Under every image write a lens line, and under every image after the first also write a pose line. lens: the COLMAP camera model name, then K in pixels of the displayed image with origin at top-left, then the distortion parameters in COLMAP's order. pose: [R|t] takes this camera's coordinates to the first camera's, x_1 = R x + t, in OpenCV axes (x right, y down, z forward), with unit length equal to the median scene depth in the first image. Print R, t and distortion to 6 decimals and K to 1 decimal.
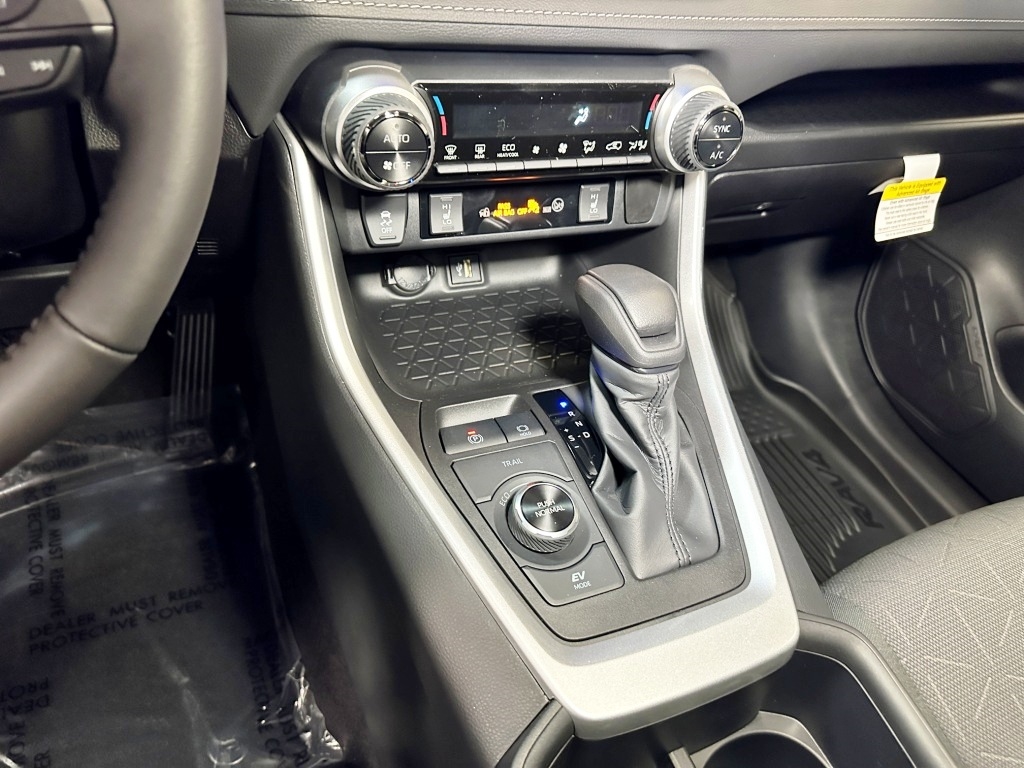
lens RADIAL K [[723.6, 0, 522.3], [0, 723.6, 388.9], [0, 0, 1]] dist [0.054176, -0.078741]
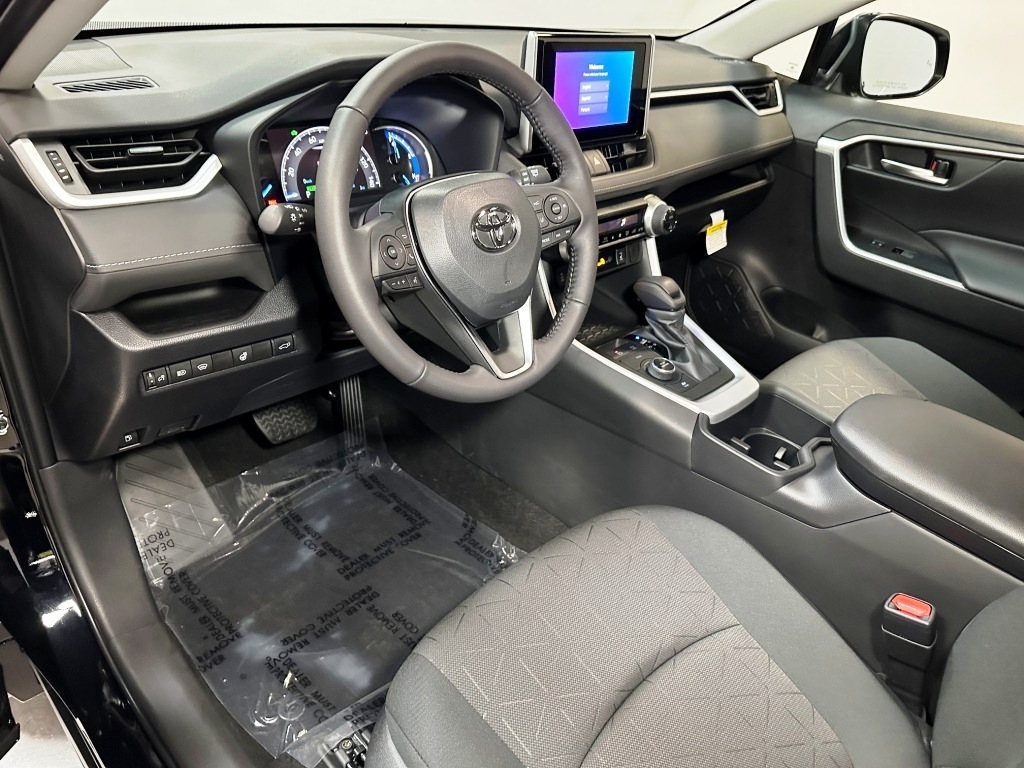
lens RADIAL K [[723.6, 0, 506.6], [0, 723.6, 399.8], [0, 0, 1]] dist [0.054176, -0.078741]
pose [[0.928702, -0.237975, 0.284395, -1.112056], [0.265628, 0.962055, -0.062392, 0.259952], [-0.258756, 0.133486, 0.956675, -1.178826]]
